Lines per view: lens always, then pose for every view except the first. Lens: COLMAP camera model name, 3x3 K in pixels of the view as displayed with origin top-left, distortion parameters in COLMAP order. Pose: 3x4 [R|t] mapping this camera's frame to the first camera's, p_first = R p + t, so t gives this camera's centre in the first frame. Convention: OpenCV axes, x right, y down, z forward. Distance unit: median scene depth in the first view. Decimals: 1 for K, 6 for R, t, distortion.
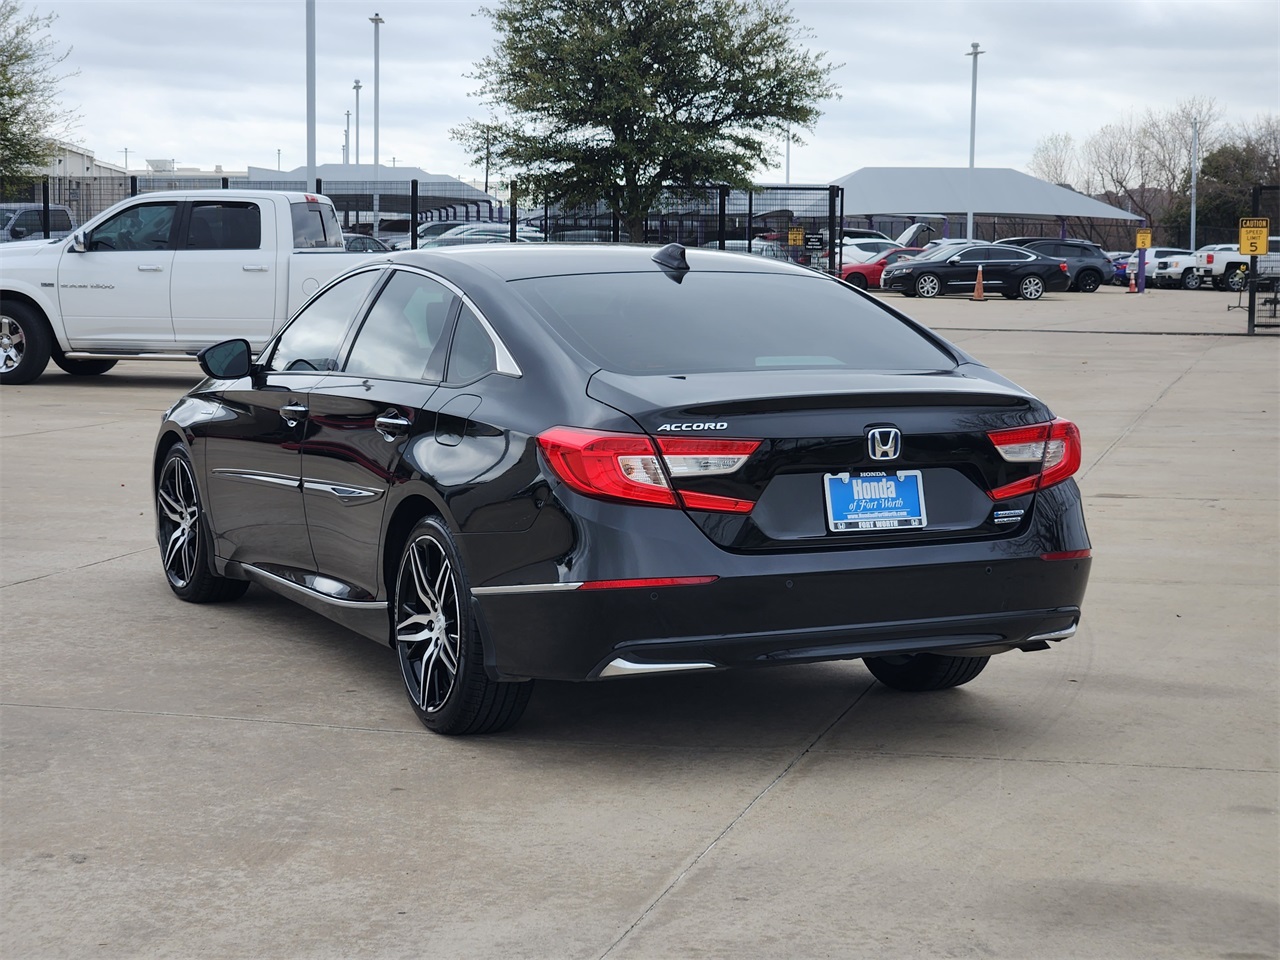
lens RADIAL K [[2445.1, 0, 614.7], [0, 2445.1, 396.6], [0, 0, 1]] dist [-0.174234, 1.873696]
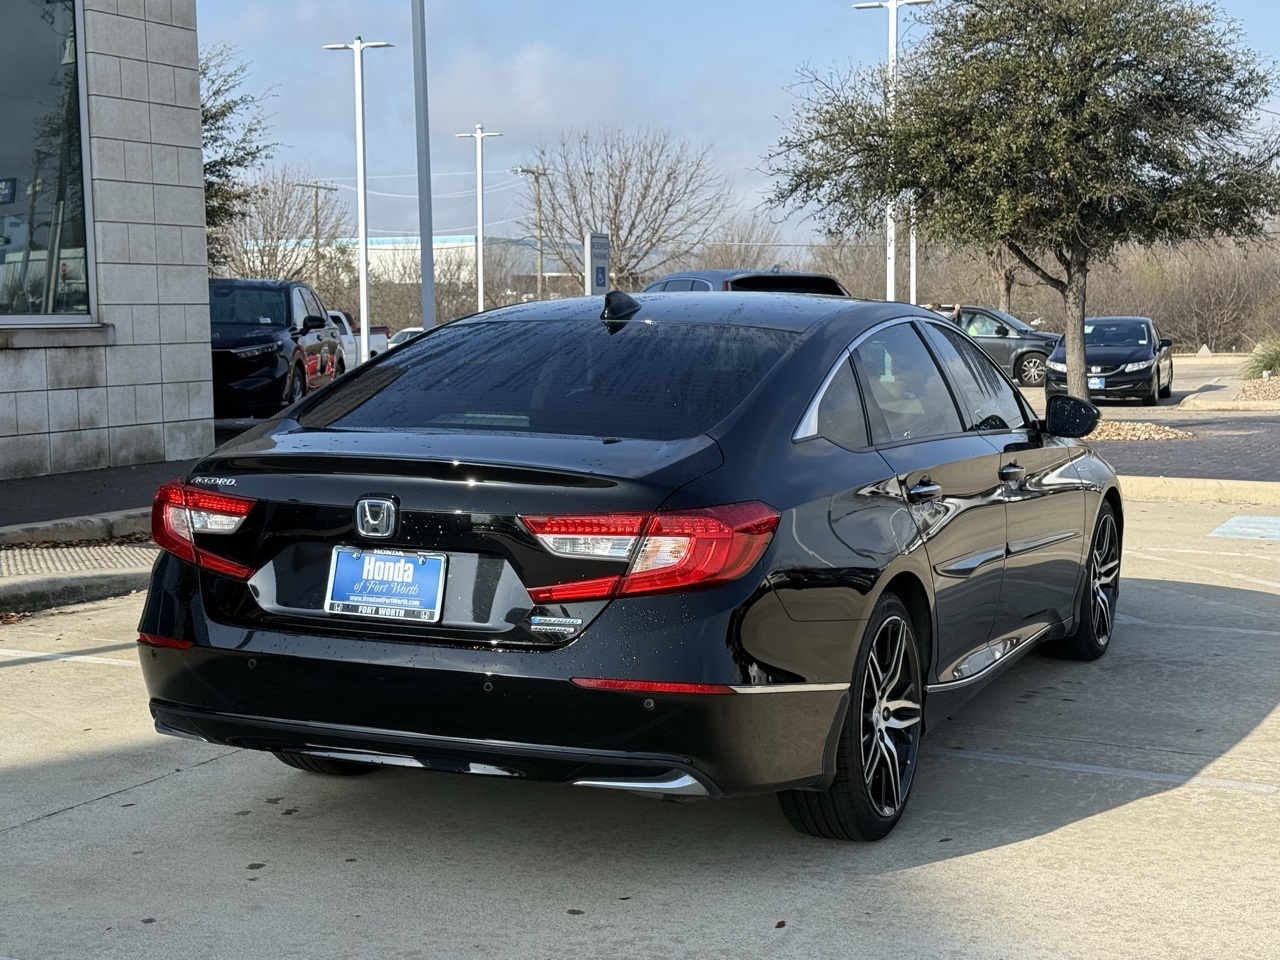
lens RADIAL K [[1929.5, 0, 640.0], [0, 1929.5, 480.0], [0, 0, 1]] dist [0.140574, -0.019866]
pose [[0.631445, 0.065918, -0.772614, 0.684170], [-0.049345, 0.997777, 0.044799, -0.028380], [0.773849, 0.009837, 0.633294, 0.637544]]
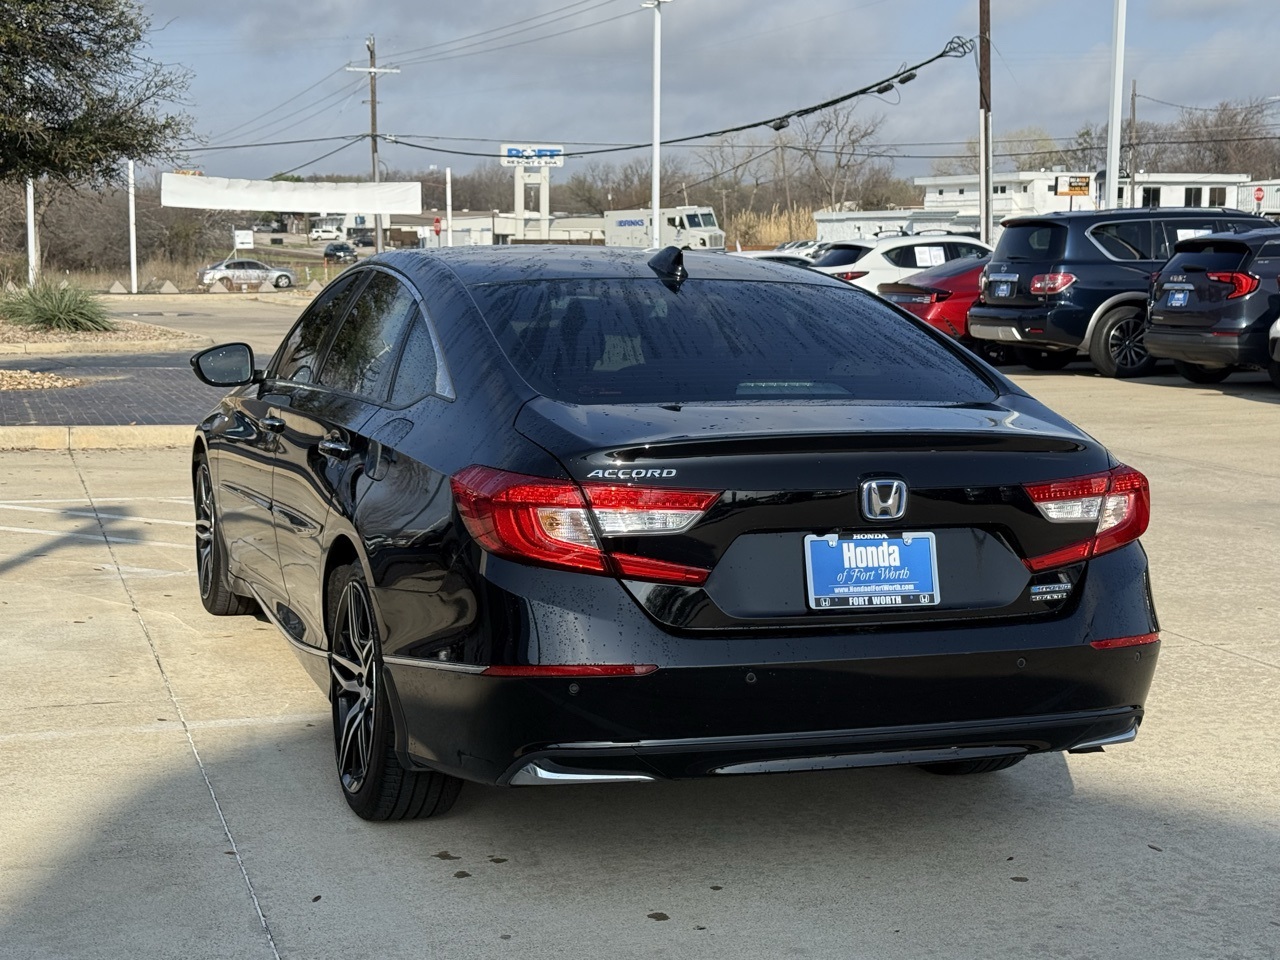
lens RADIAL K [[1929.5, 0, 640.0], [0, 1929.5, 480.0], [0, 0, 1]] dist [0.140574, -0.019866]
pose [[0.995418, 0.023247, -0.092746, 0.089222], [-0.018896, 0.998691, 0.047521, -0.014609], [0.093729, -0.045551, 0.994555, 0.372972]]
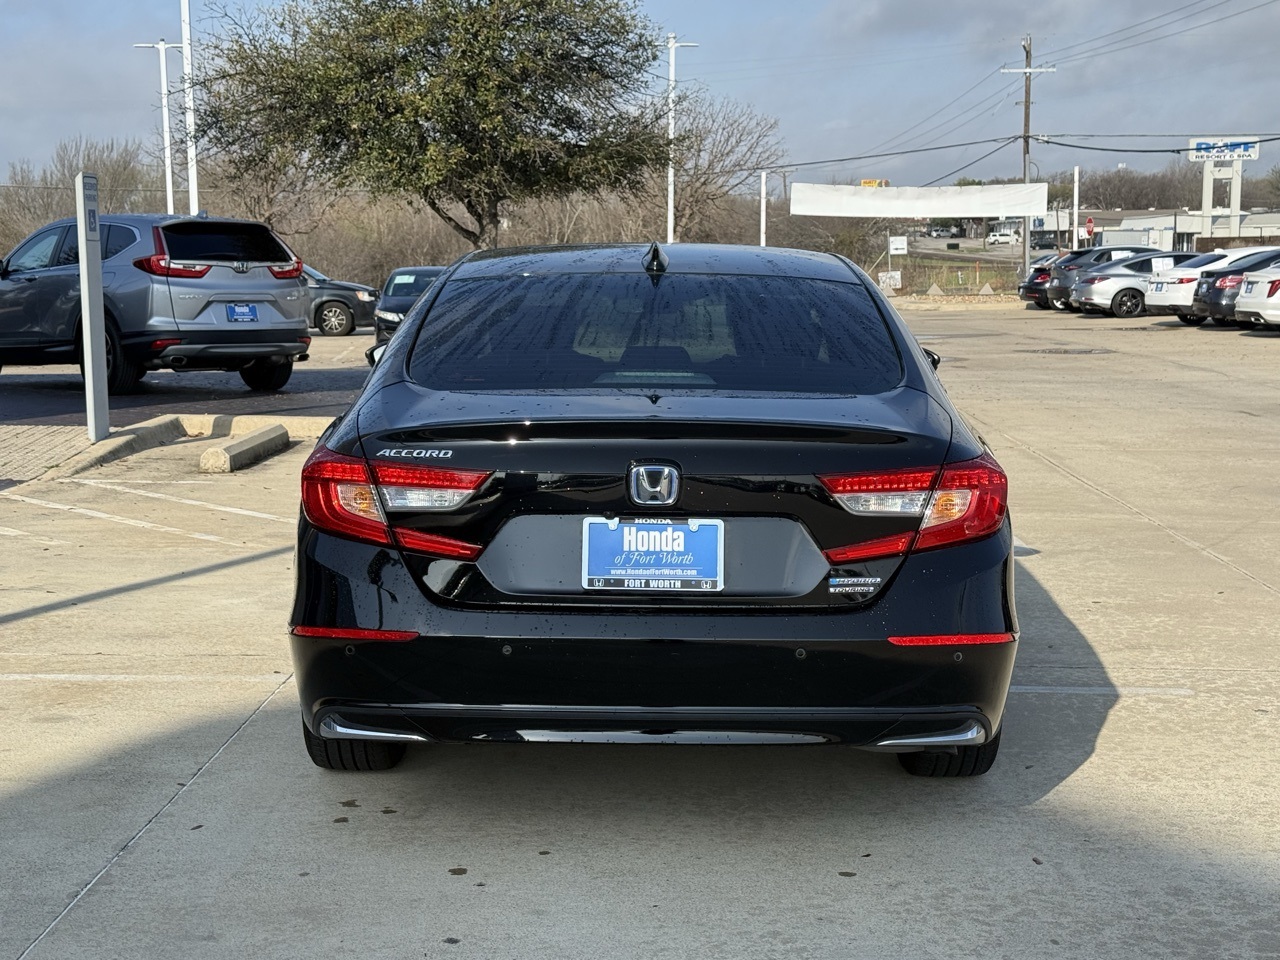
lens RADIAL K [[1929.5, 0, 640.0], [0, 1929.5, 480.0], [0, 0, 1]] dist [0.140574, -0.019866]
pose [[0.898027, 0.050066, -0.437082, 0.380081], [-0.029412, 0.998113, 0.053900, -0.016088], [0.438956, -0.035548, 0.897805, 0.425024]]
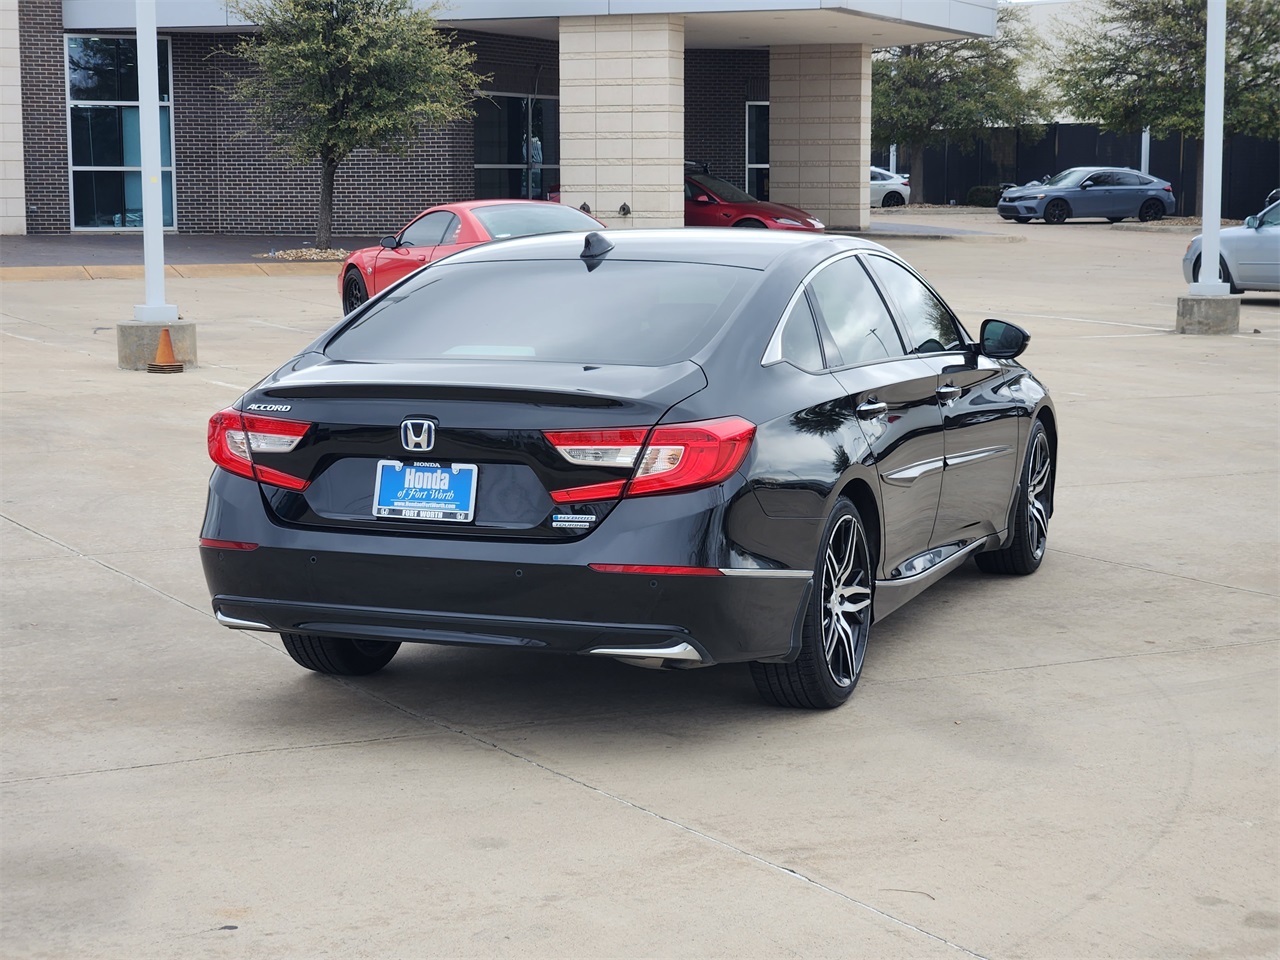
lens RADIAL K [[2445.1, 0, 614.7], [0, 2445.1, 396.6], [0, 0, 1]] dist [-0.174234, 1.873696]
pose [[0.669797, 0.051035, -0.740788, 0.911361], [-0.034720, 0.998697, 0.037409, -0.037418], [0.741732, 0.000664, 0.670696, 0.374256]]
